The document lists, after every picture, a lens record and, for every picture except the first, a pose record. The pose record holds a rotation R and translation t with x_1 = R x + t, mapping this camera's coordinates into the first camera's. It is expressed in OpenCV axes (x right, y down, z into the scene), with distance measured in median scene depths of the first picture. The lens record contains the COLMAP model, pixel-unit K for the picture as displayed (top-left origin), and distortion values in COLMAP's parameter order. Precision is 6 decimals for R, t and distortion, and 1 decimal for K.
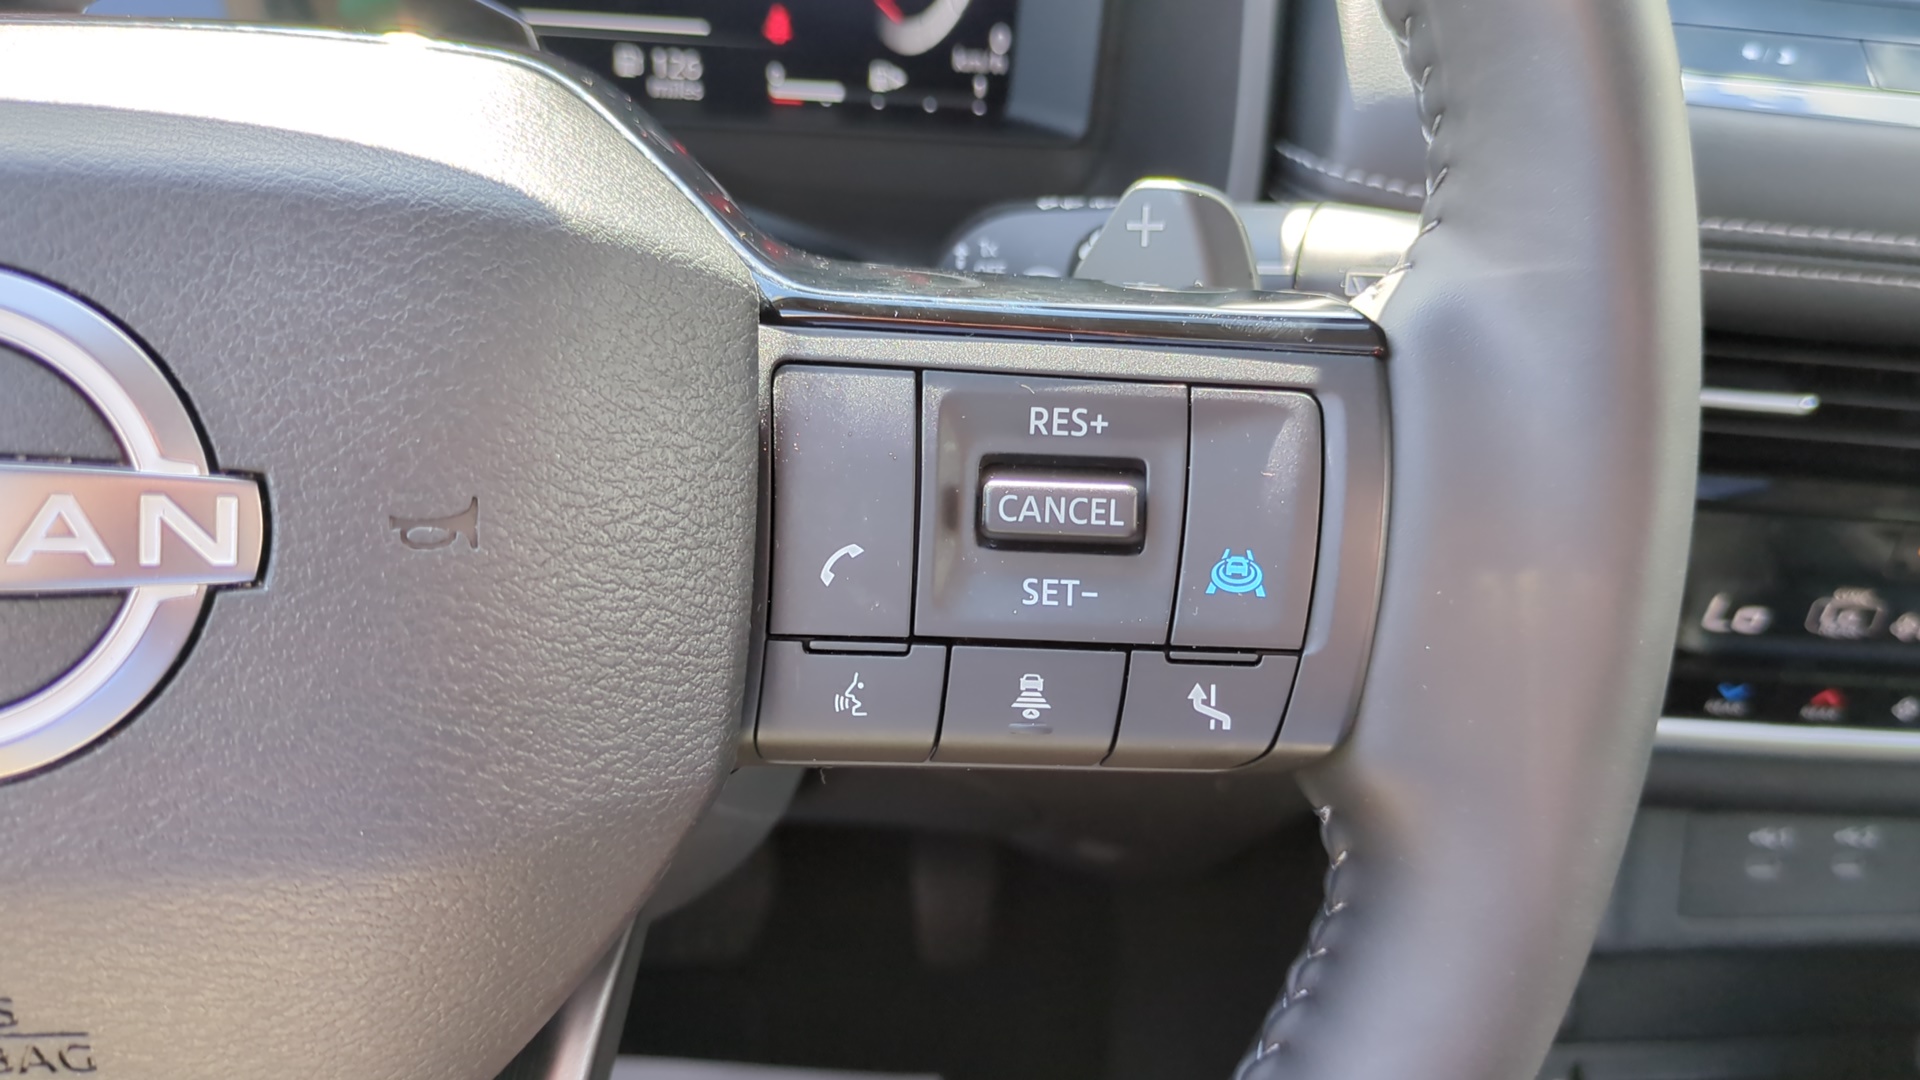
lens RADIAL K [[1624.3, 0, 960.8], [0, 1624.3, 537.0], [0, 0, 1]] dist [0.030805, -0.060541]
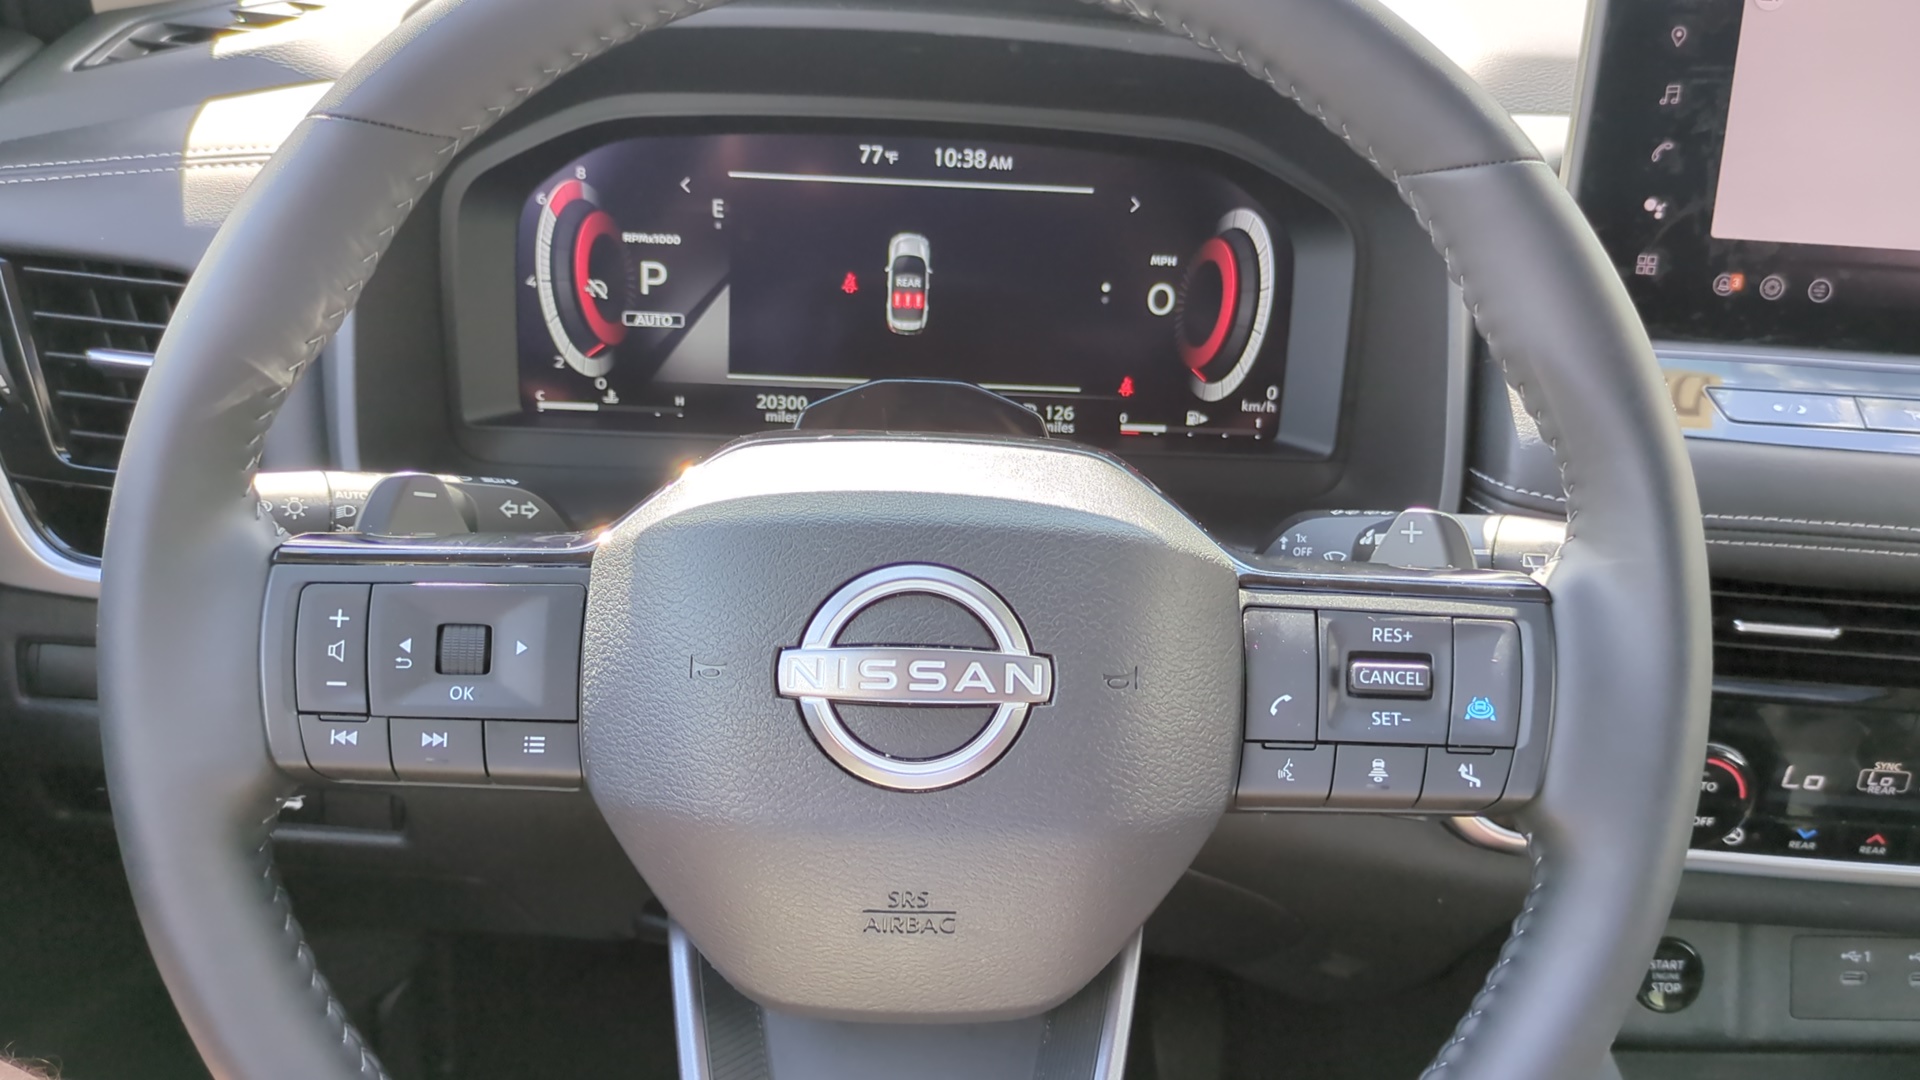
lens RADIAL K [[1624.3, 0, 960.7], [0, 1624.3, 531.4], [0, 0, 1]] dist [0.030805, -0.060541]
pose [[0.996190, -0.006461, -0.086965, -0.294207], [-0.006820, 0.988423, -0.151567, 0.113932], [0.086937, 0.151583, 0.984614, -1.077872]]
